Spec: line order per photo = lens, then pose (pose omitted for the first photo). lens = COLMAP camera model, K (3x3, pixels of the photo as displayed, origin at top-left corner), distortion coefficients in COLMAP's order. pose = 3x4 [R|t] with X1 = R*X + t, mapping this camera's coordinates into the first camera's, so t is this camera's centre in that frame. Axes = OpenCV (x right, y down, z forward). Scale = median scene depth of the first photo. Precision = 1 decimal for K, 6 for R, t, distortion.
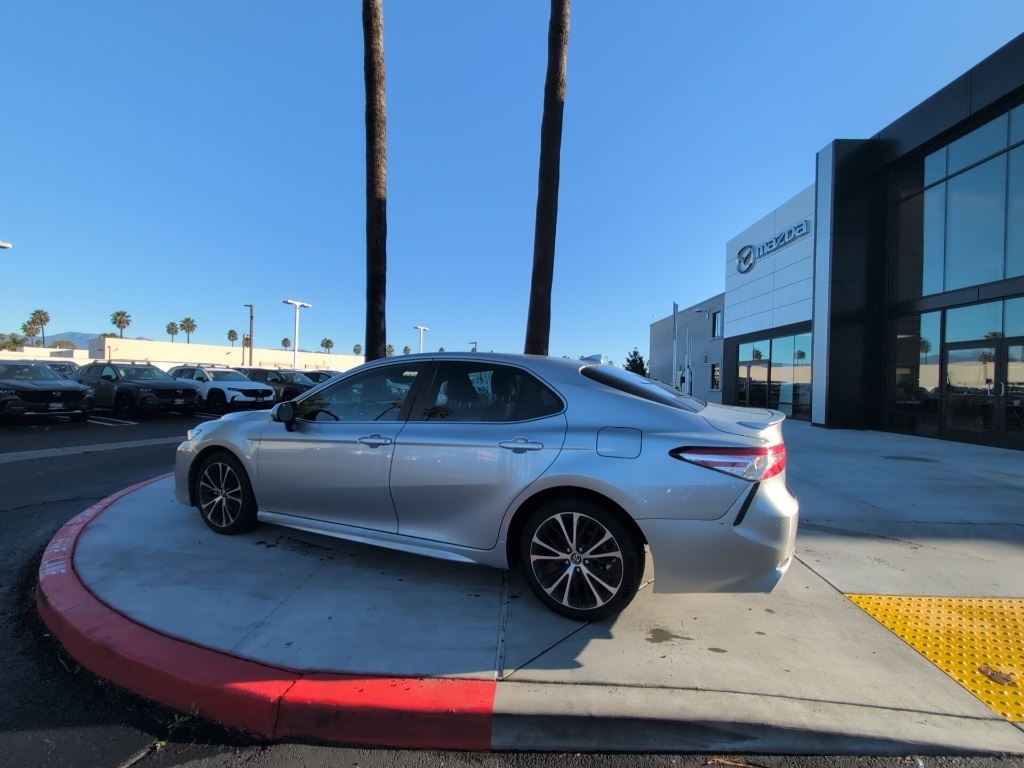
lens RADIAL K [[433.9, 0, 514.1], [0, 433.9, 383.9], [0, 0, 1]] dist [0.000487, 0.000126]
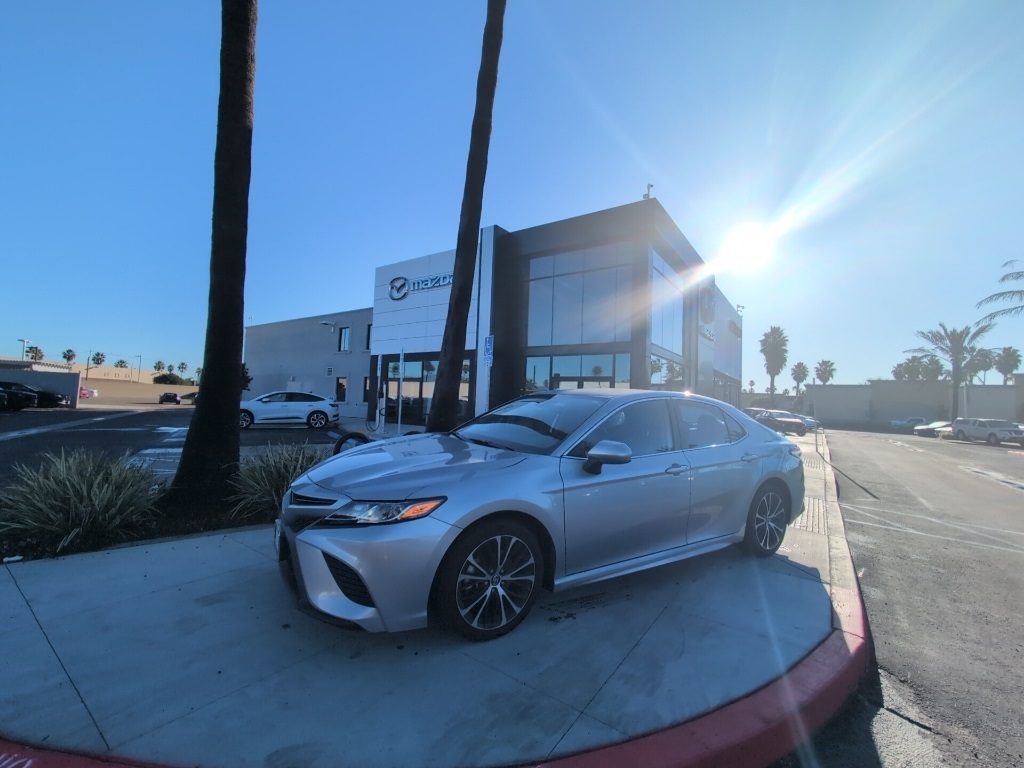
lens RADIAL K [[433.9, 0, 515.5], [0, 433.9, 386.4], [0, 0, 1]] dist [0.000487, 0.000126]
pose [[0.561257, 0.030804, 0.827068, -0.725395], [-0.018376, 0.999525, -0.024758, -0.025524], [-0.827438, -0.001302, 0.561556, 0.337228]]
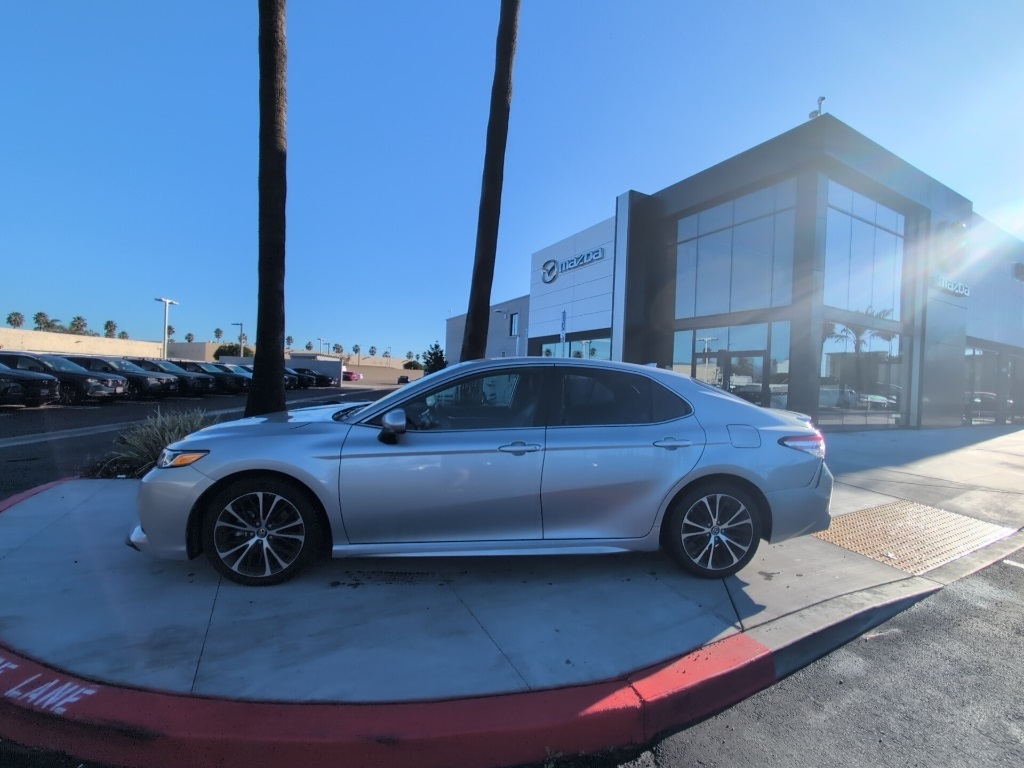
lens RADIAL K [[433.9, 0, 515.6], [0, 433.9, 384.9], [0, 0, 1]] dist [0.000487, 0.000126]
pose [[0.869291, 0.002589, 0.494293, -0.384943], [-0.014186, 0.999705, 0.019712, -0.013906], [-0.494096, -0.024147, 0.869072, 0.079195]]
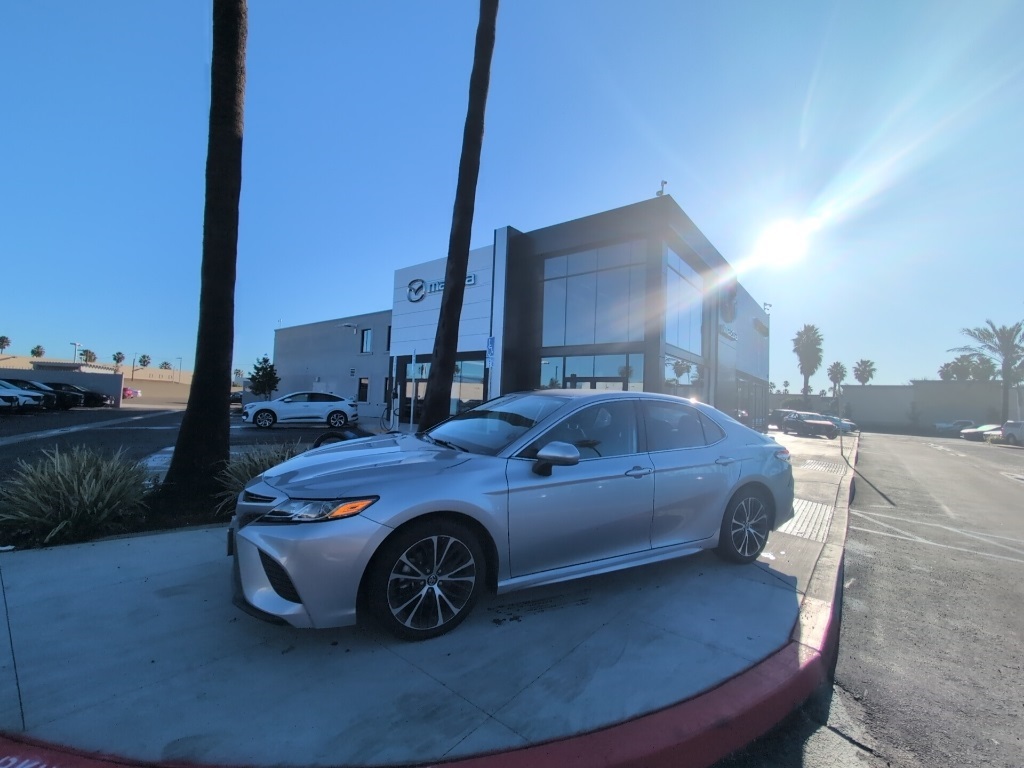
lens RADIAL K [[433.9, 0, 515.5], [0, 433.9, 386.3], [0, 0, 1]] dist [0.000487, 0.000126]
pose [[0.609920, 0.032442, 0.791799, -0.674110], [-0.020179, 0.999473, -0.025408, -0.026902], [-0.792206, -0.000481, 0.610253, 0.269760]]
